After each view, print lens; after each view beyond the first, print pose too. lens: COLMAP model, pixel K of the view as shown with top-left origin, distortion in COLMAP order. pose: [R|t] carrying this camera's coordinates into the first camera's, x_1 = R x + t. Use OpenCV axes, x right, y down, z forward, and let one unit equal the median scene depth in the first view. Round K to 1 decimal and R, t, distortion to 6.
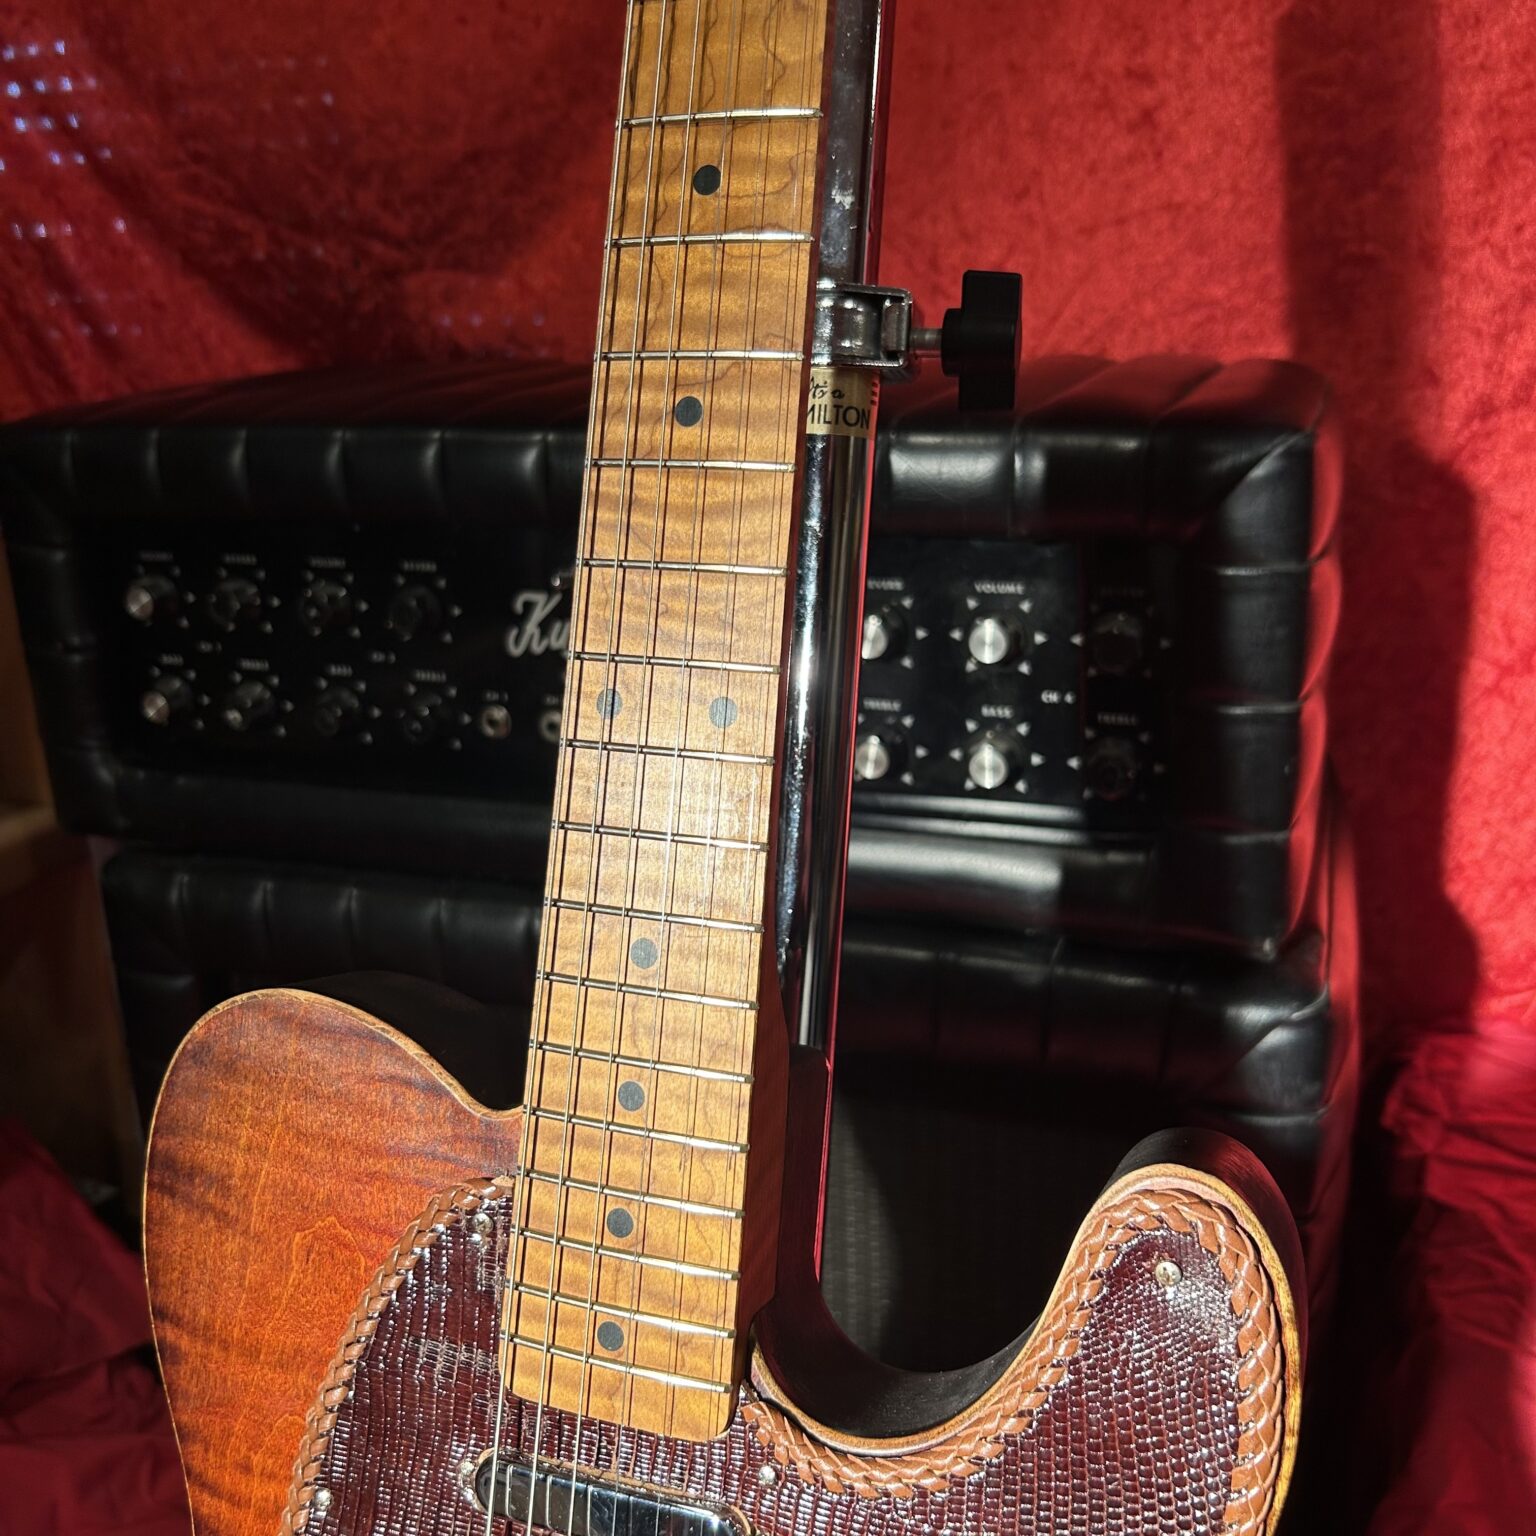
lens RADIAL K [[1573.6, 0, 763.4], [0, 1573.6, 763.5], [0, 0, 1]] dist [-0.003049, 0.000000]
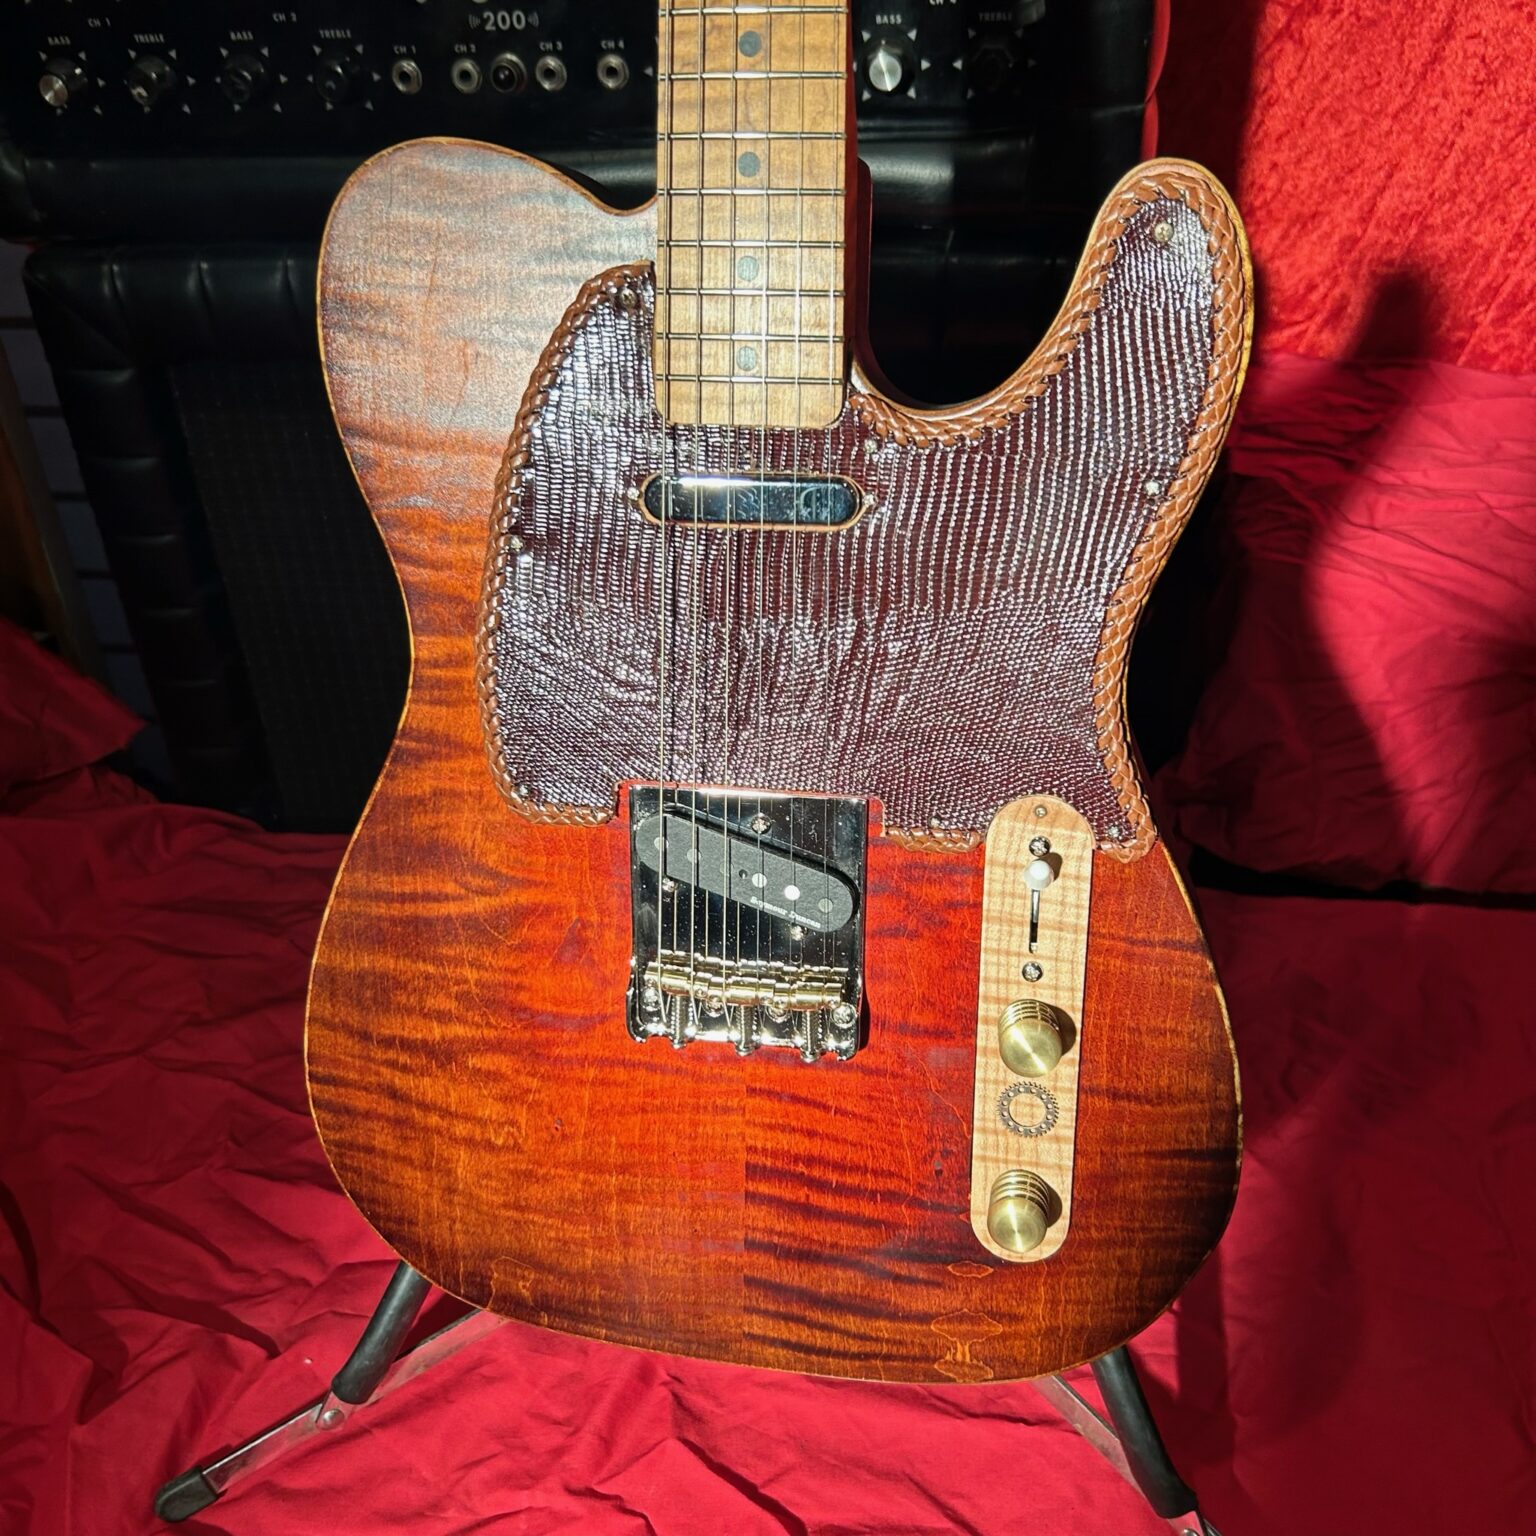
lens RADIAL K [[1573.6, 0, 769.6], [0, 1573.6, 774.1], [0, 0, 1]] dist [-0.003049, 0.000000]
pose [[0.982764, -0.113538, 0.145889, -0.158329], [0.070772, 0.960124, 0.270469, 0.174350], [-0.170779, -0.255483, 0.951611, -0.181749]]
